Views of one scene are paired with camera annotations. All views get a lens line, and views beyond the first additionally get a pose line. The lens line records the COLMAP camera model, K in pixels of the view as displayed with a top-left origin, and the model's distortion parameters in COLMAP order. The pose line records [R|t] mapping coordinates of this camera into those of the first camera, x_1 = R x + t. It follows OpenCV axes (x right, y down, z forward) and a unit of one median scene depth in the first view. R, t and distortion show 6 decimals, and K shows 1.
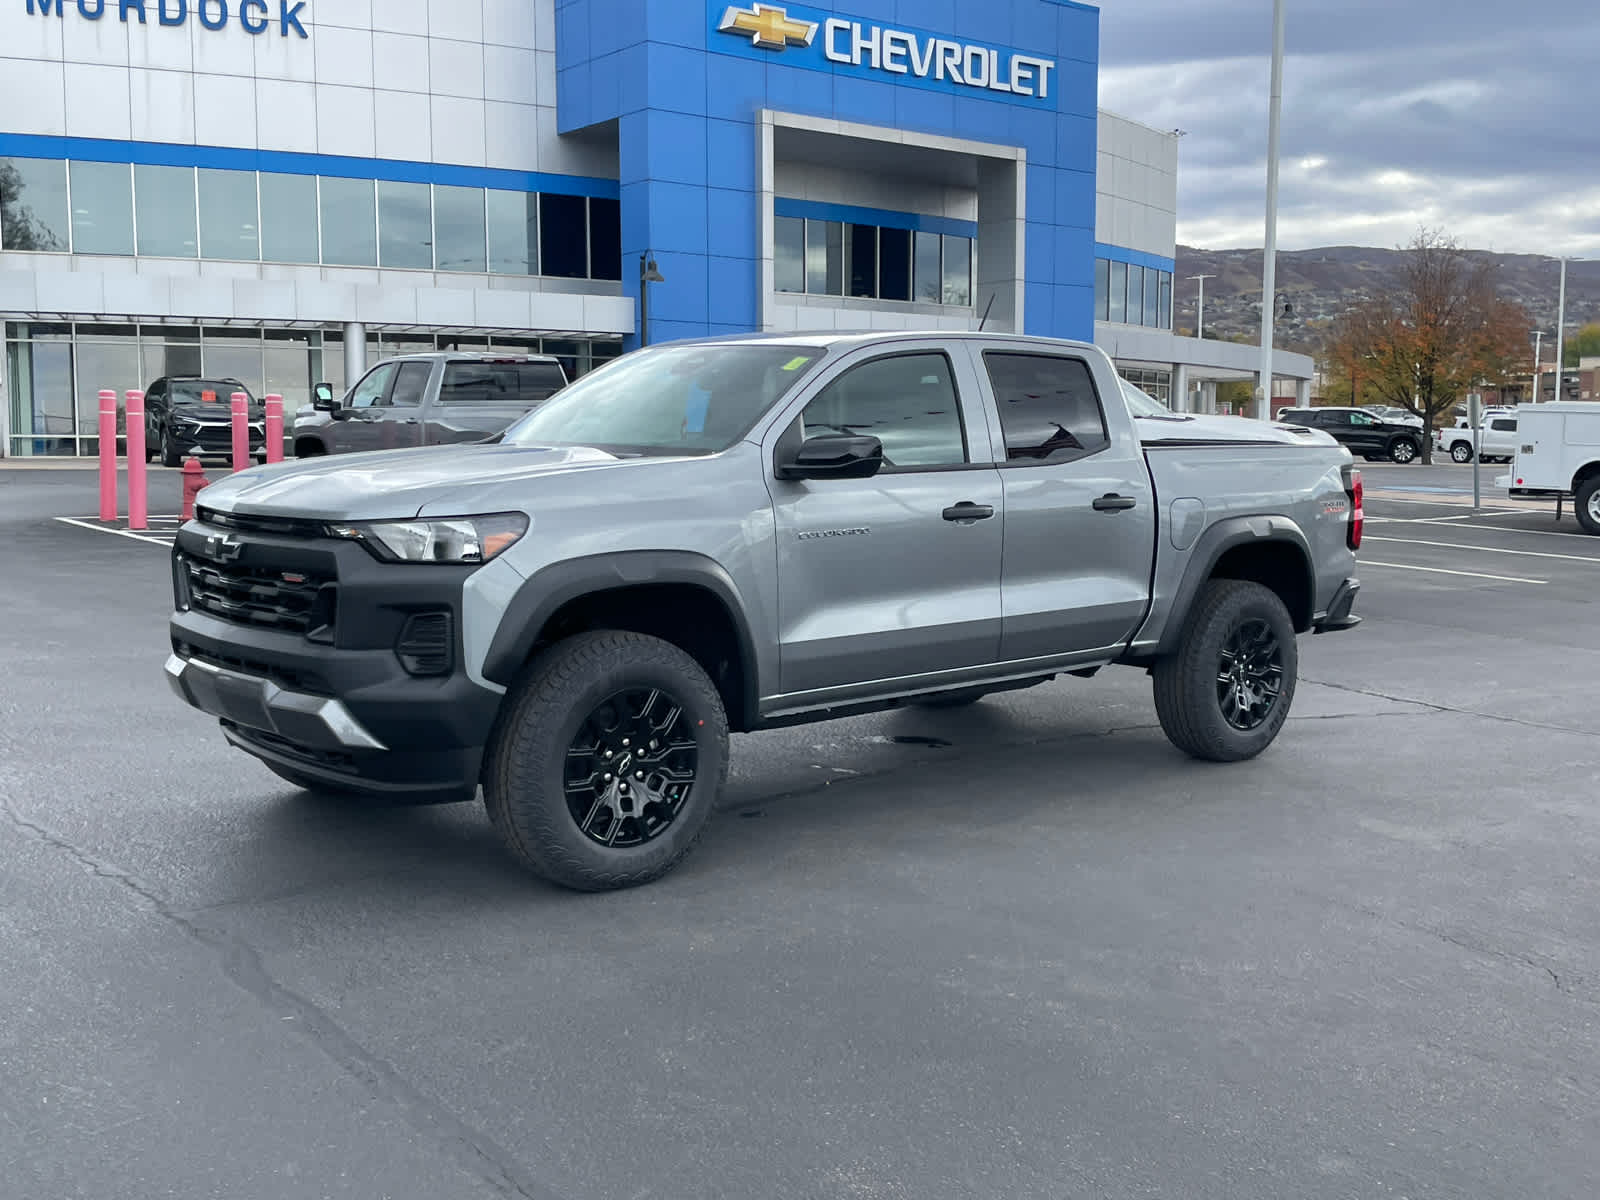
lens RADIAL K [[1698.1, 0, 822.5], [0, 1698.1, 599.6], [0, 0, 1]] dist [0.110167, -0.185916]
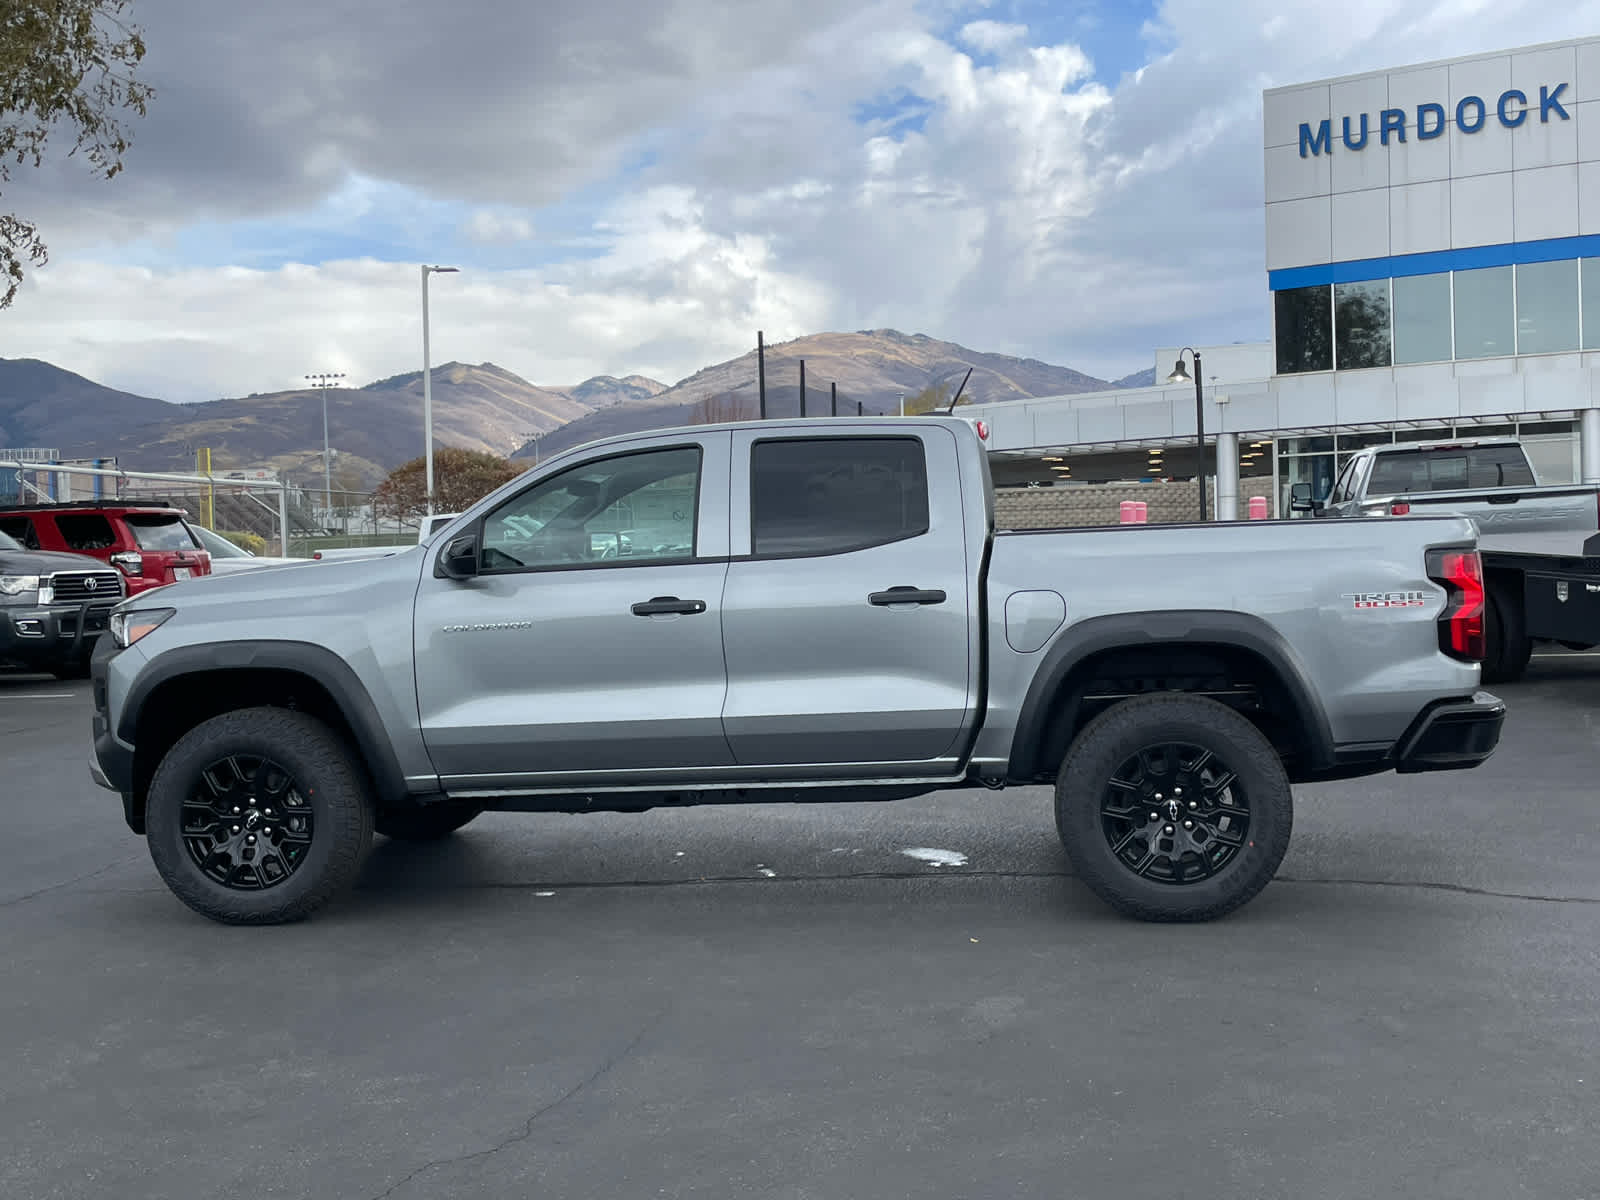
lens RADIAL K [[1698.1, 0, 822.5], [0, 1698.1, 599.6], [0, 0, 1]] dist [0.110167, -0.185916]
pose [[0.650384, -0.008093, -0.759563, 0.162243], [-0.036819, 0.998432, -0.042165, -0.003277], [0.758713, 0.055390, 0.649066, 0.078842]]
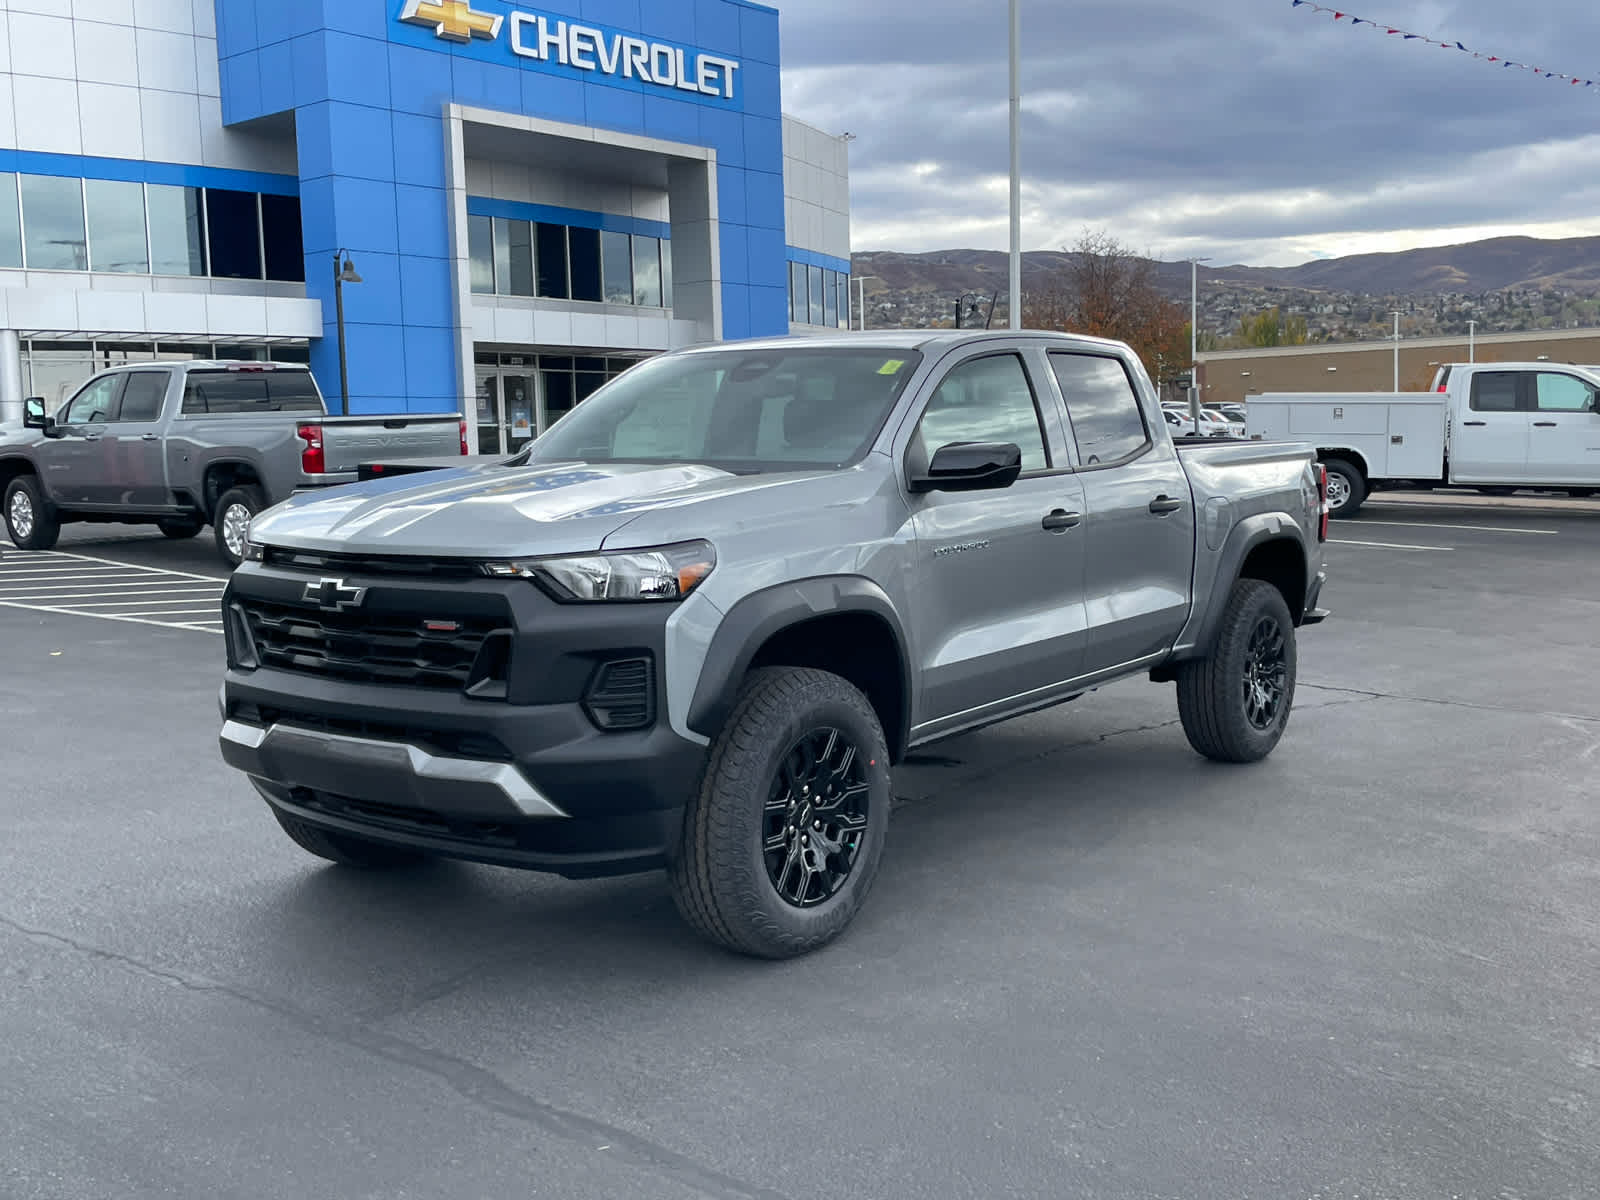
lens RADIAL K [[1698.1, 0, 822.5], [0, 1698.1, 599.6], [0, 0, 1]] dist [0.110167, -0.185916]
pose [[0.977971, -0.044369, 0.203970, -0.043868], [0.044530, 0.999001, 0.003802, -0.003039], [-0.203934, 0.005365, 0.978970, 0.017592]]
